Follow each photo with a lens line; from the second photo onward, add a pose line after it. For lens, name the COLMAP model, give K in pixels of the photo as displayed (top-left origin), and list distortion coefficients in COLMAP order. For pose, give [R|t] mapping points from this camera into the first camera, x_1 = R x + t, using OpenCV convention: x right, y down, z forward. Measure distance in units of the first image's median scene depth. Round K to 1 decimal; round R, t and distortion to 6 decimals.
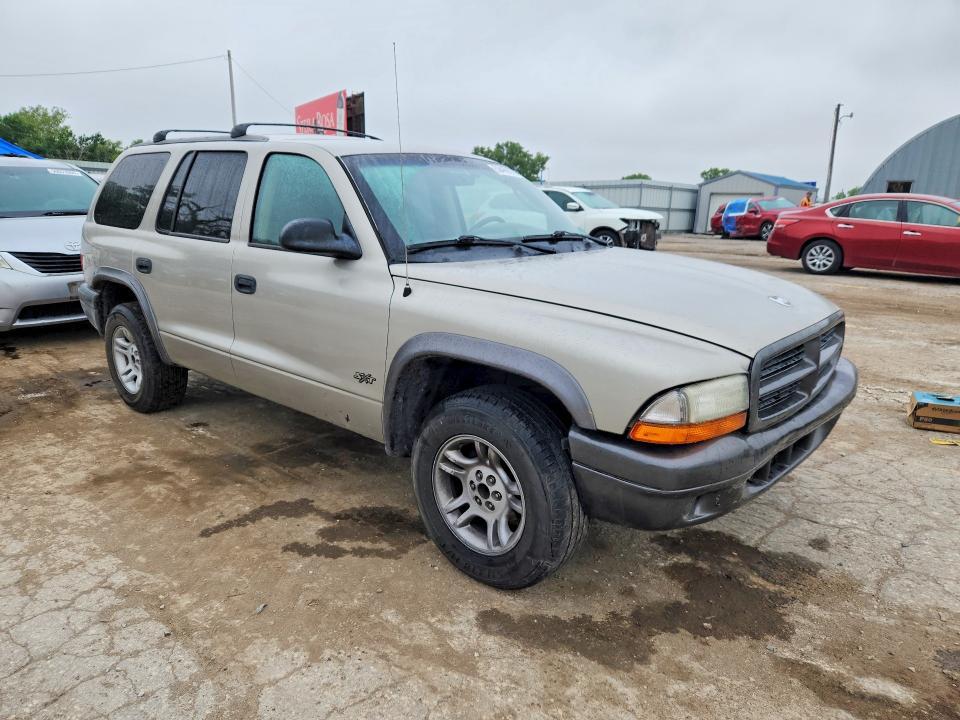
lens RADIAL K [[645.2, 0, 471.8], [0, 645.2, 365.6], [0, 0, 1]] dist [0.039426, -0.027089]
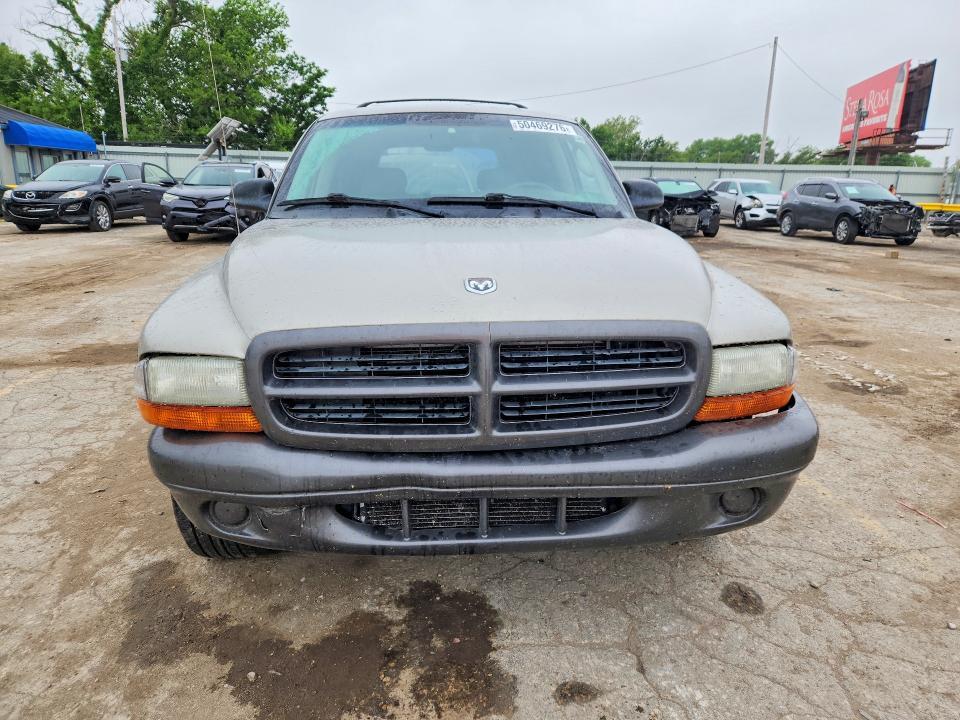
lens RADIAL K [[645.2, 0, 484.5], [0, 645.2, 364.7], [0, 0, 1]] dist [0.039426, -0.027089]
pose [[0.720536, 0.166850, -0.673044, 0.788157], [-0.163376, 0.984143, 0.069068, -0.053849], [0.673896, 0.060194, 0.736370, 0.450612]]
